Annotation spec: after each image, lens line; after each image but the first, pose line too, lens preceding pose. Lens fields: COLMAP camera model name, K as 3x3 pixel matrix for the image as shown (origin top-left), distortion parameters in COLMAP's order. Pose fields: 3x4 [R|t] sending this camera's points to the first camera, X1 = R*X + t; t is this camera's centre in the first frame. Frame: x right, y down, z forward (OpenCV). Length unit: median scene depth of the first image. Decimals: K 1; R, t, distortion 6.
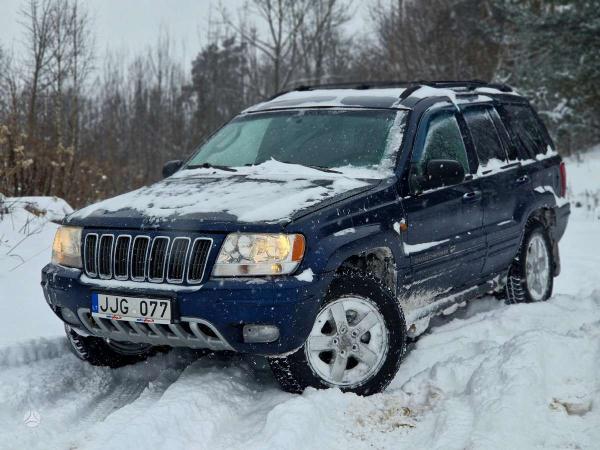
lens RADIAL K [[1193.1, 0, 300.5], [0, 1193.1, 222.1], [0, 0, 1]] dist [-0.001655, 0.000000]
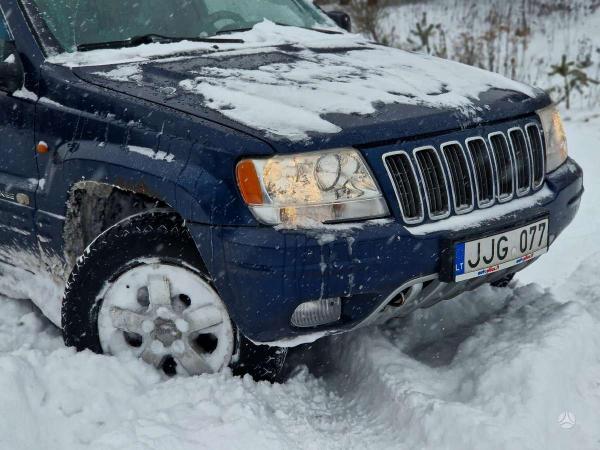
lens RADIAL K [[1193.1, 0, 302.4], [0, 1193.1, 222.2], [0, 0, 1]] dist [-0.001655, 0.000000]
pose [[0.291588, -0.212638, 0.932610, -0.563180], [0.119293, 0.975451, 0.185108, -0.053901], [-0.949076, 0.057279, 0.309796, 0.658749]]
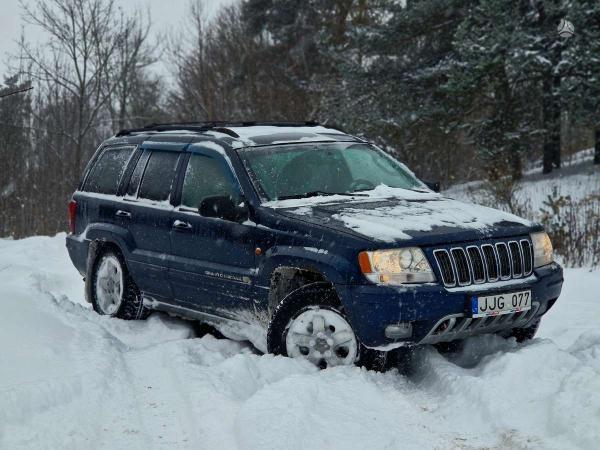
lens RADIAL K [[1425.0, 0, 302.4], [0, 1425.0, 226.7], [0, 0, 1]] dist [0.011972, 0.000000]
pose [[0.420401, -0.068910, 0.904718, -1.109596], [0.118157, 0.992779, 0.020712, -0.042555], [-0.899612, 0.098191, 0.425507, 0.410624]]
